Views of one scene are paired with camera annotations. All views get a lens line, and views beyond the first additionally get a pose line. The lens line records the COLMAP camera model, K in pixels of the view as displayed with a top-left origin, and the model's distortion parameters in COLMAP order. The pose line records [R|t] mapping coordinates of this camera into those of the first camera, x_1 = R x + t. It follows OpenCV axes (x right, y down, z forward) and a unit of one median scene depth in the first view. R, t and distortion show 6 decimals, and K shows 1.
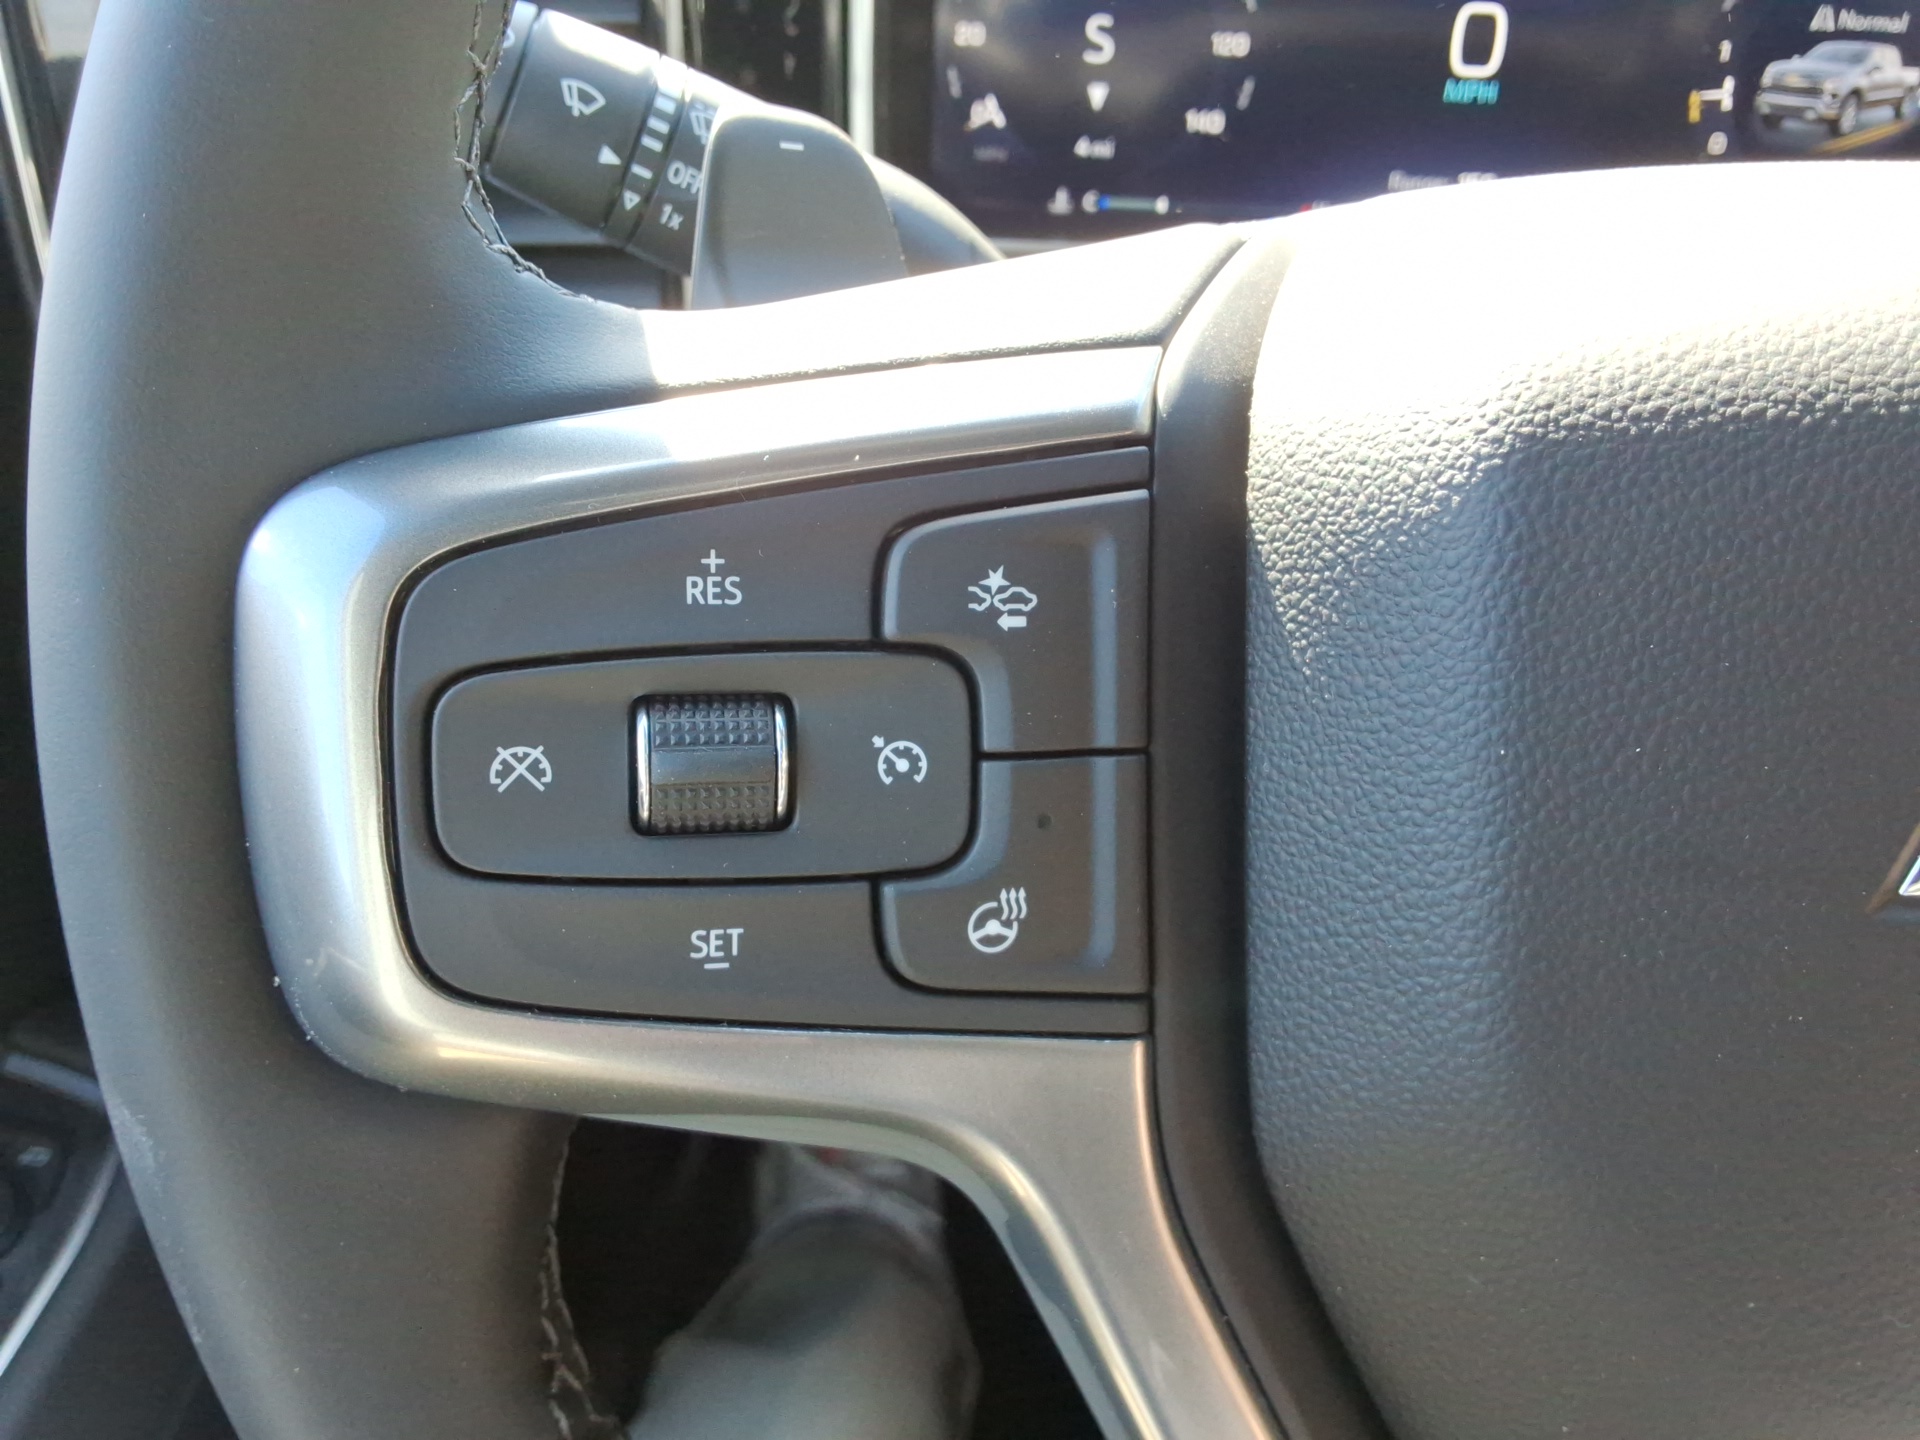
lens RADIAL K [[1546.7, 0, 978.5], [0, 1546.7, 708.1], [0, 0, 1]] dist [0.102776, -0.167171]
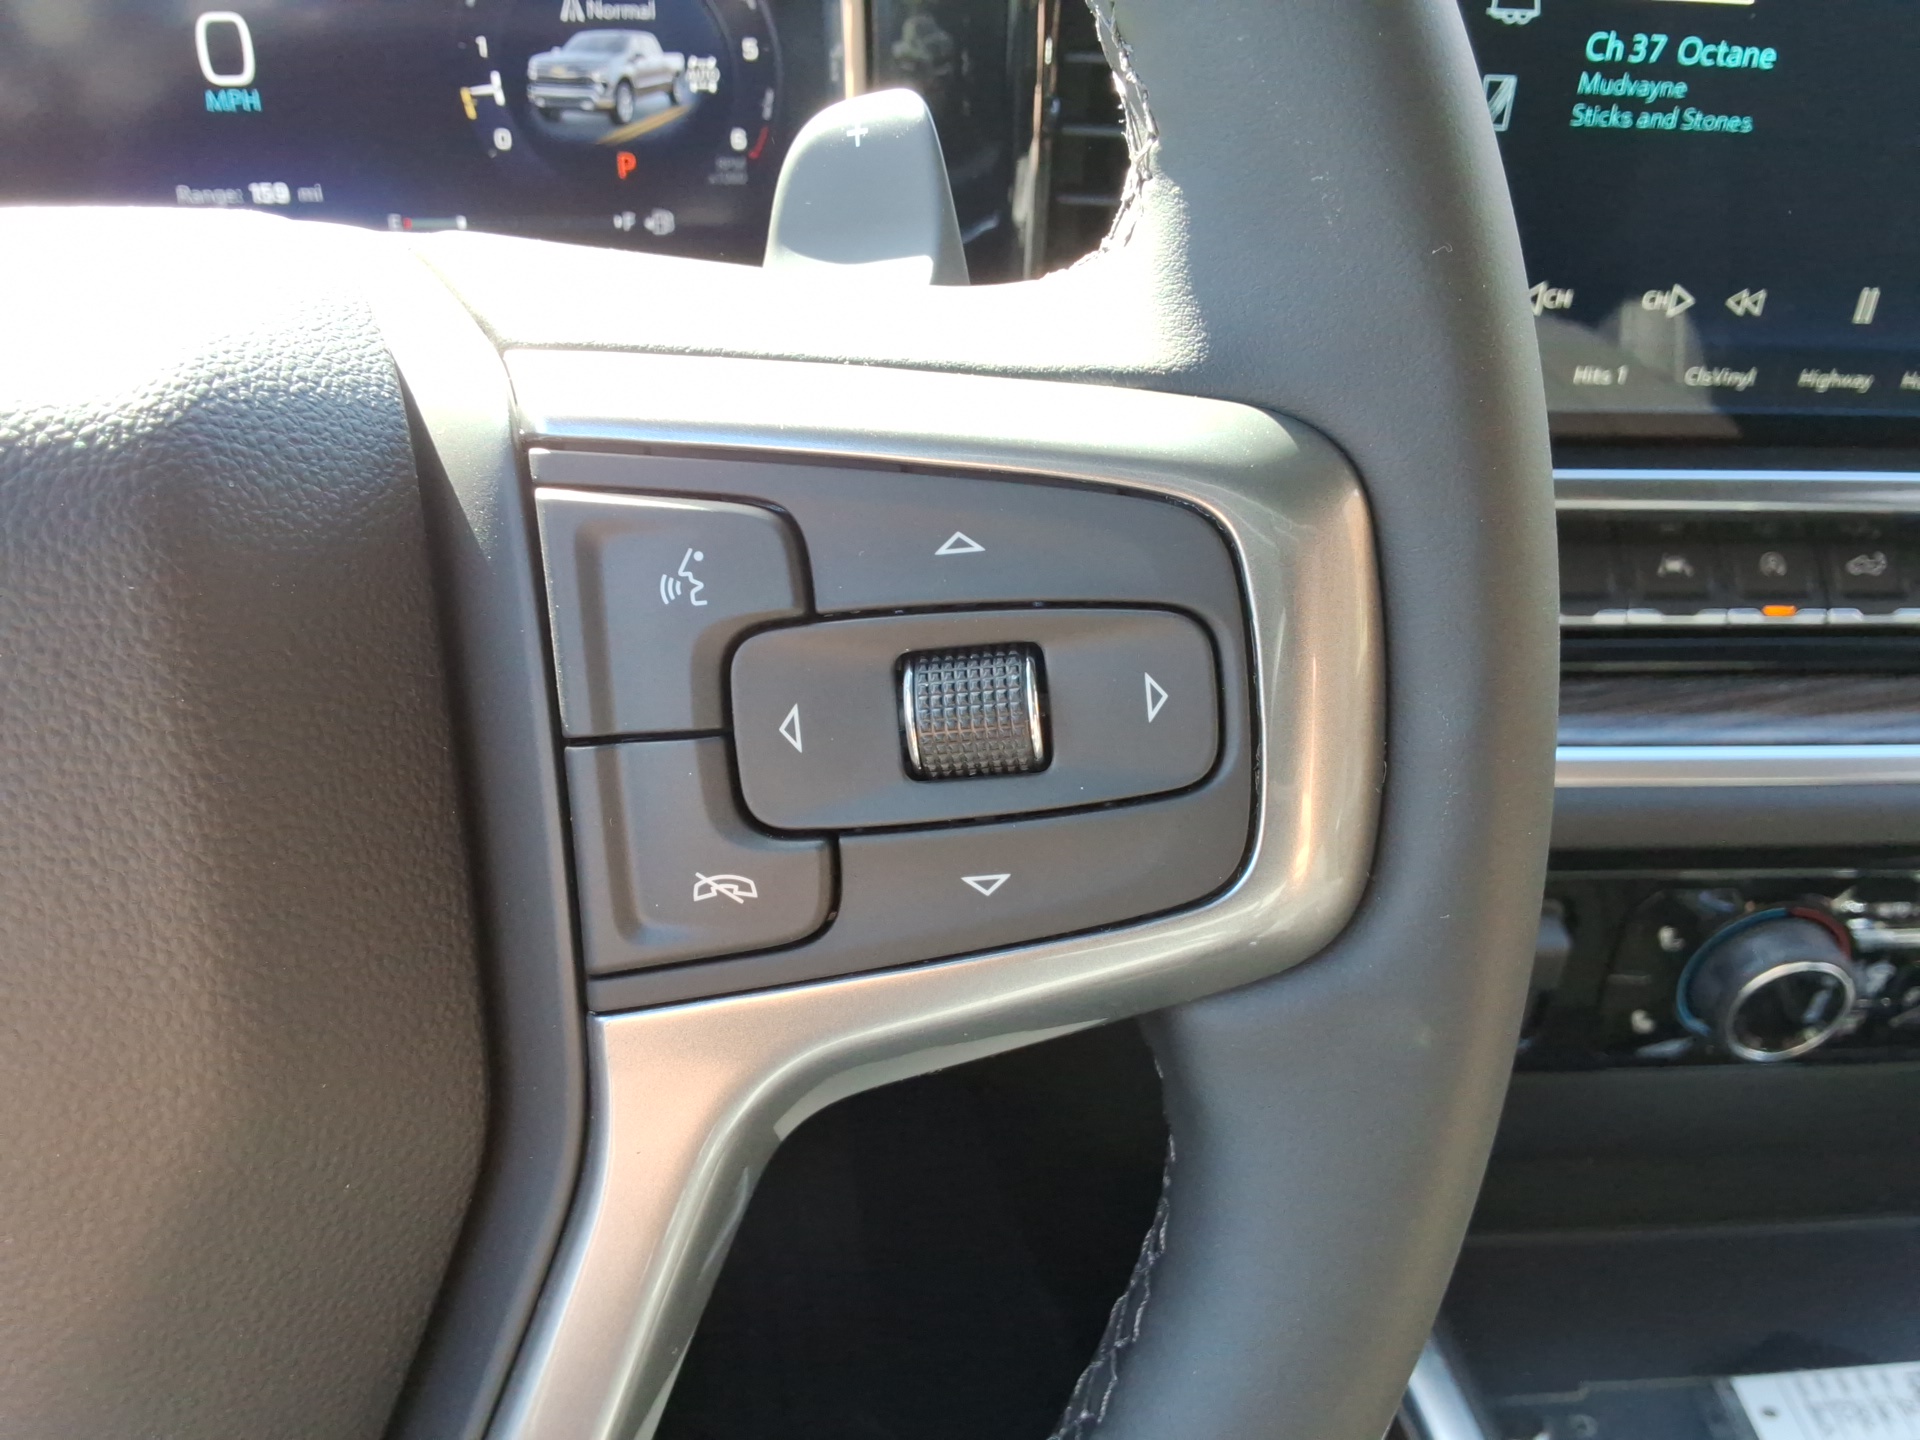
lens RADIAL K [[1537.4, 0, 982.3], [0, 1537.4, 714.5], [0, 0, 1]] dist [0.106116, -0.205744]
pose [[0.961345, -0.137158, 0.238755, 0.916197], [0.130783, 0.990503, 0.042420, 0.014392], [-0.242306, -0.009555, 0.970153, -0.109379]]
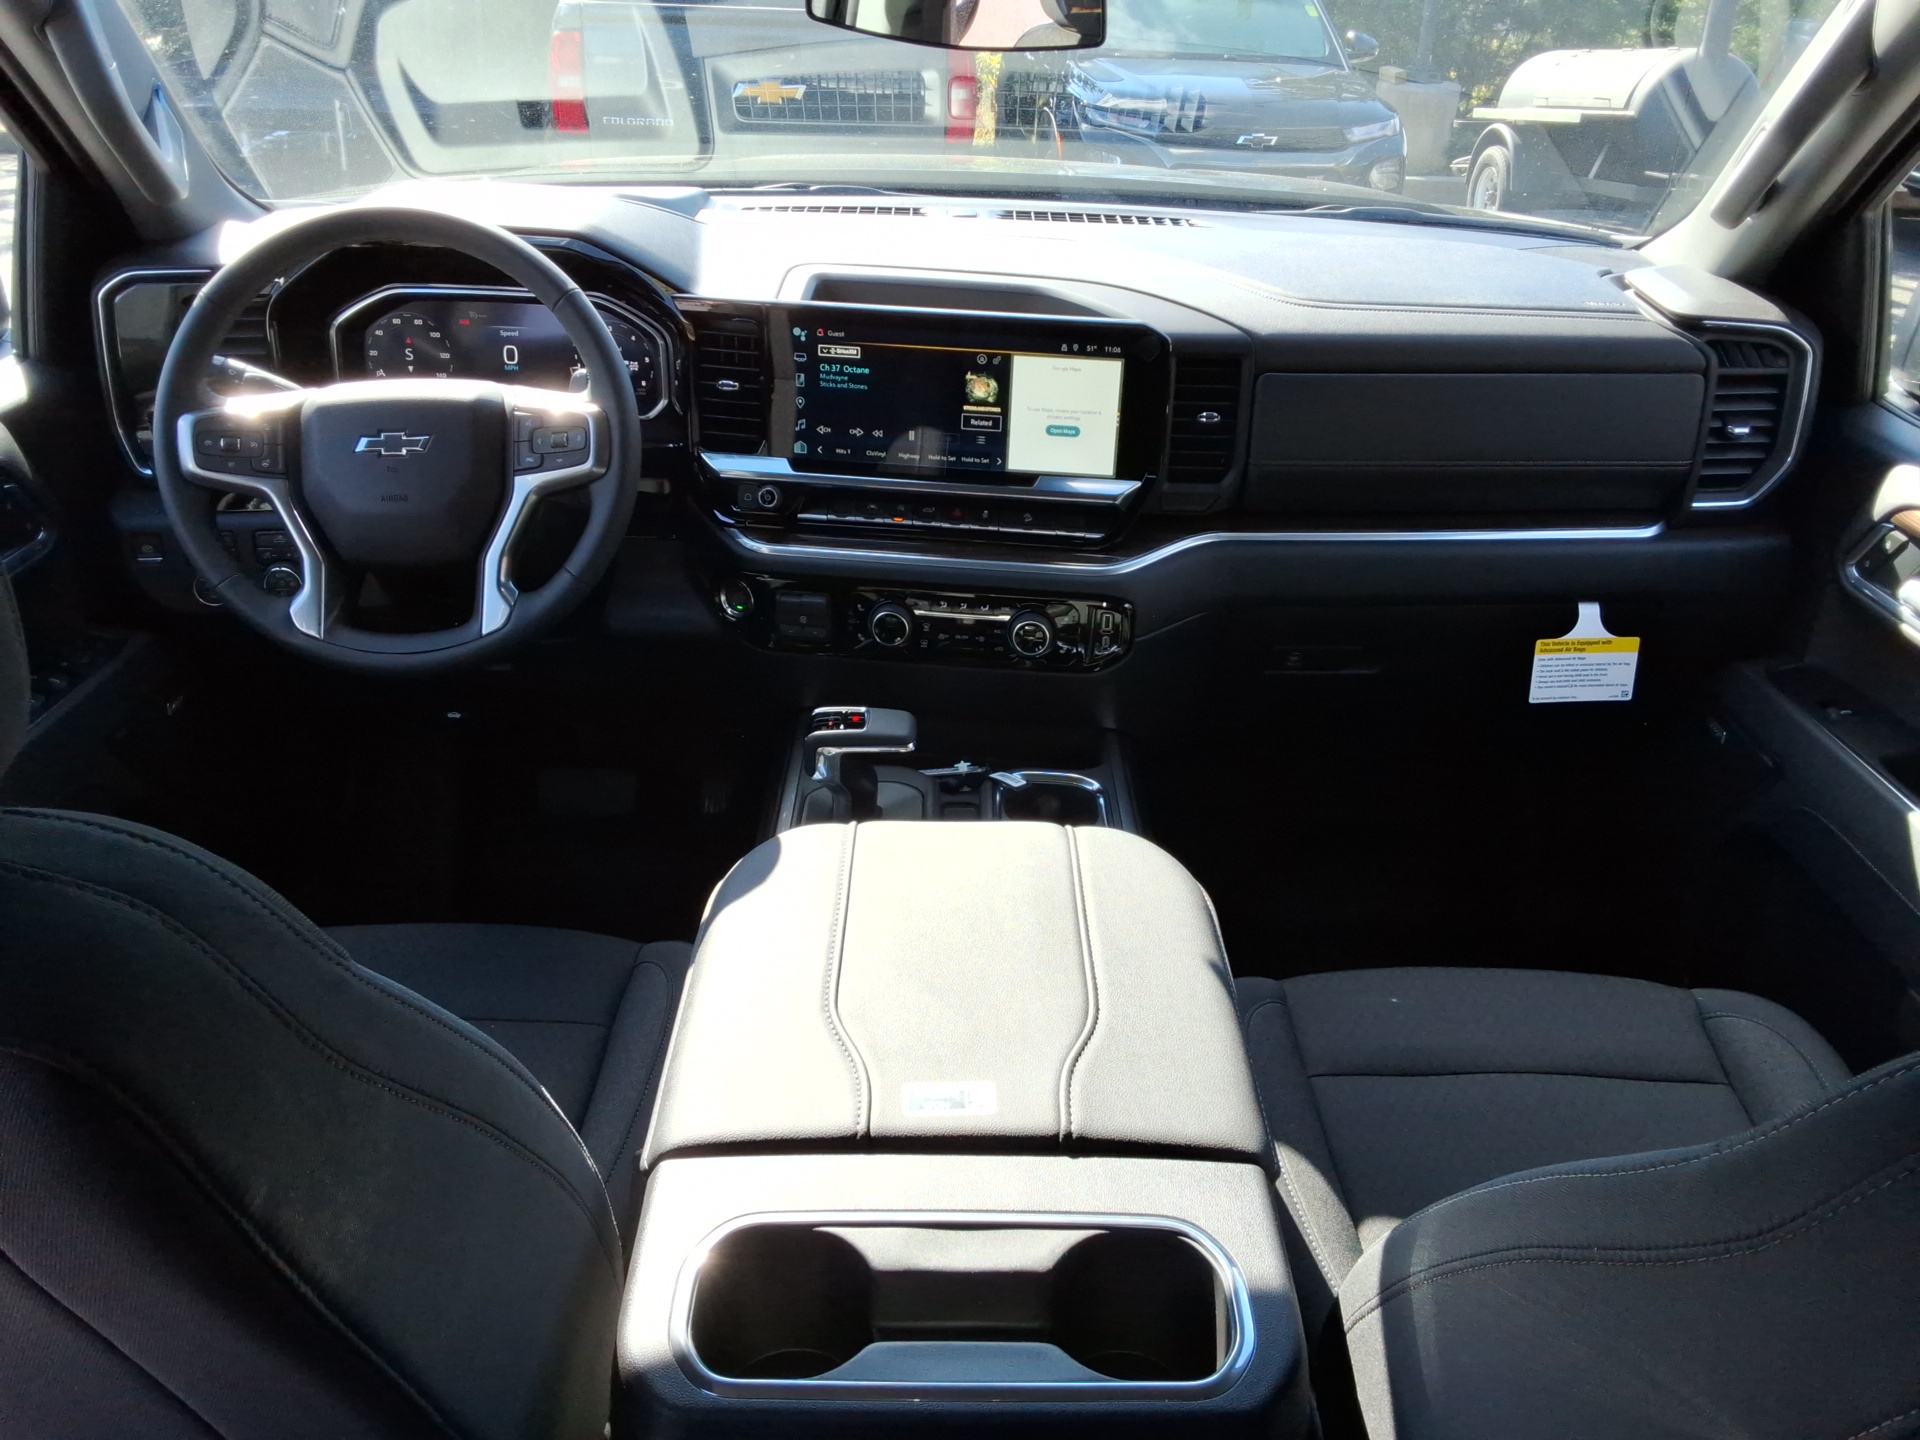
lens RADIAL K [[1526.7, 0, 1015.1], [0, 1526.7, 719.3], [0, 0, 1]] dist [0.099623, -0.159533]
pose [[0.995169, -0.029269, 0.093715, 2.195548], [0.041802, 0.990004, -0.134703, 1.910894], [-0.088836, 0.137970, 0.986444, -5.093881]]
